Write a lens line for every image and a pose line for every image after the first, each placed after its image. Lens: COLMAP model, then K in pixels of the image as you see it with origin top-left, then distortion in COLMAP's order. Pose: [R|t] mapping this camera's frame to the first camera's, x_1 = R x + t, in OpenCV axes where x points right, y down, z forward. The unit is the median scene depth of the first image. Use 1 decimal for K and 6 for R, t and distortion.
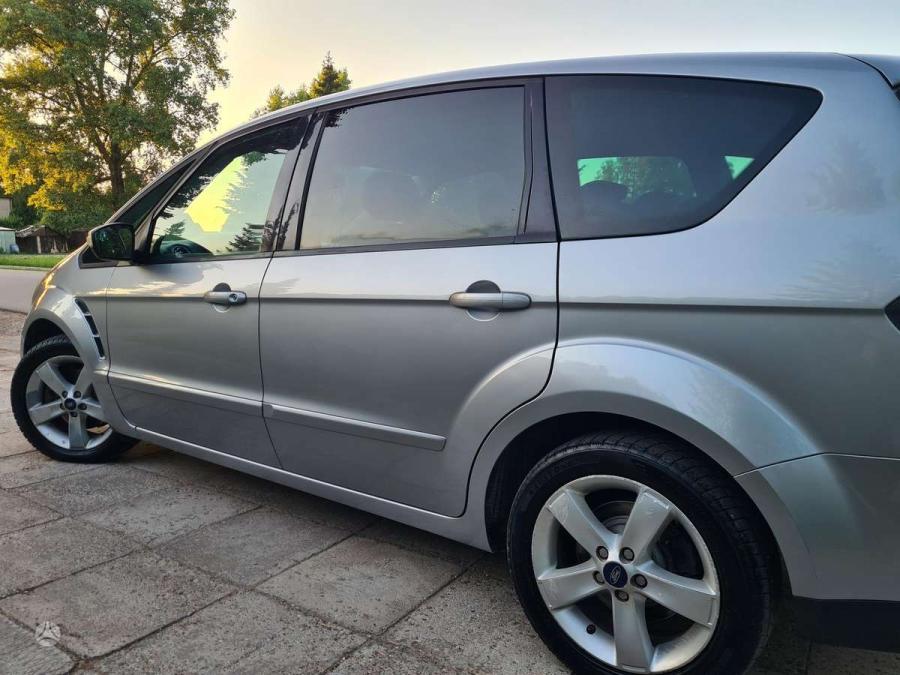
lens RADIAL K [[688.3, 0, 450.0], [0, 688.3, 337.5], [0, 0, 1]] dist [0.065485, -0.061914]
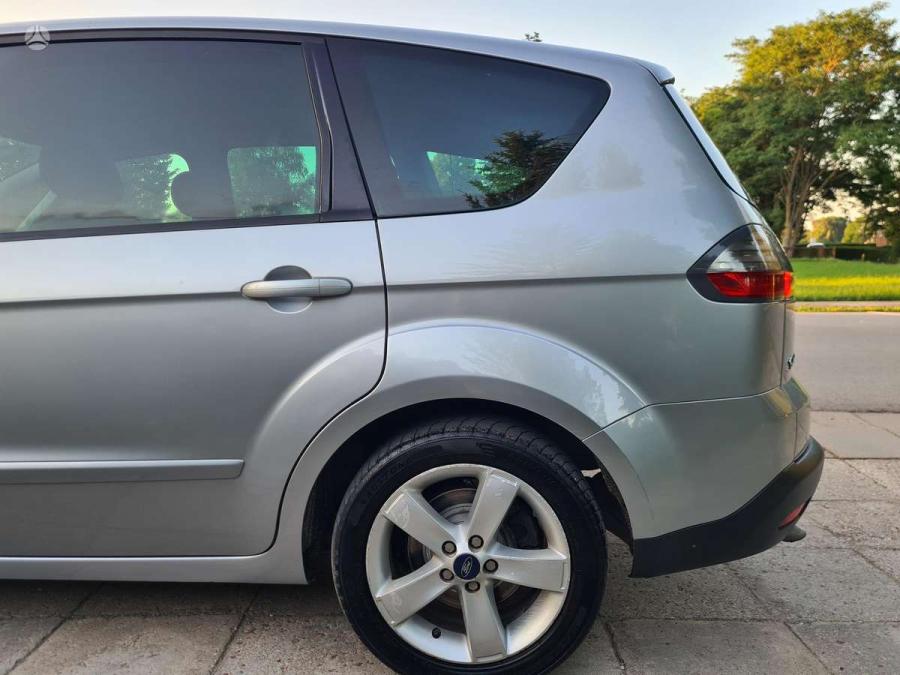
lens RADIAL K [[678.8, 0, 437.7], [0, 678.8, 342.1], [0, 0, 1]] dist [0.064293, -0.054194]
pose [[0.839845, -0.081449, 0.536681, -0.246580], [0.088778, 0.995976, 0.012226, 0.016452], [-0.535518, 0.037378, 0.843697, 0.194124]]
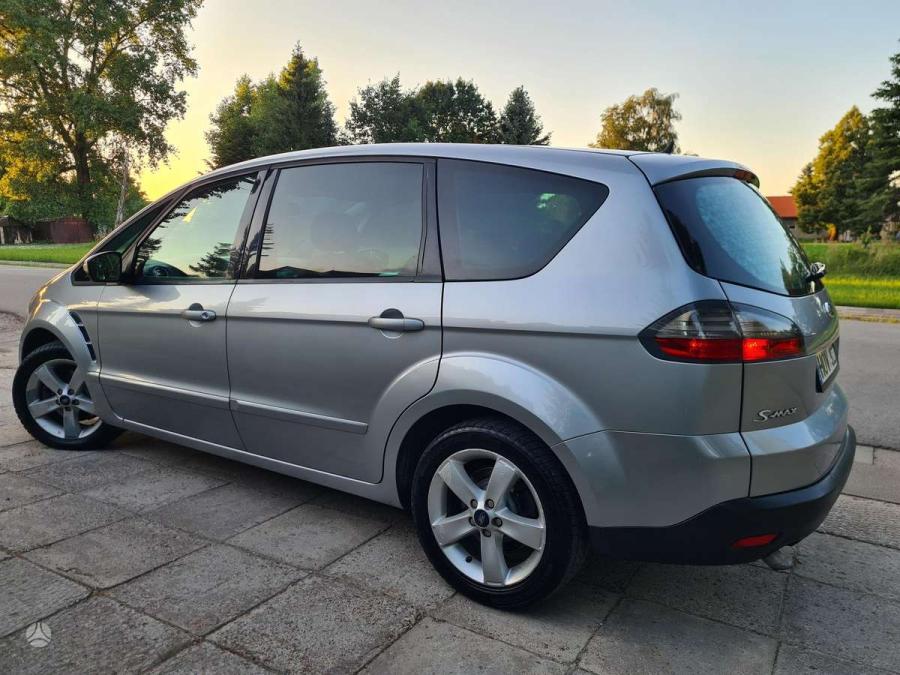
lens RADIAL K [[688.3, 0, 450.0], [0, 688.3, 337.5], [0, 0, 1]] dist [0.065485, -0.061914]
pose [[0.999282, -0.005432, 0.037508, 0.109733], [0.004884, 0.999880, 0.014690, -0.044232], [-0.037583, -0.014496, 0.999188, -0.361199]]
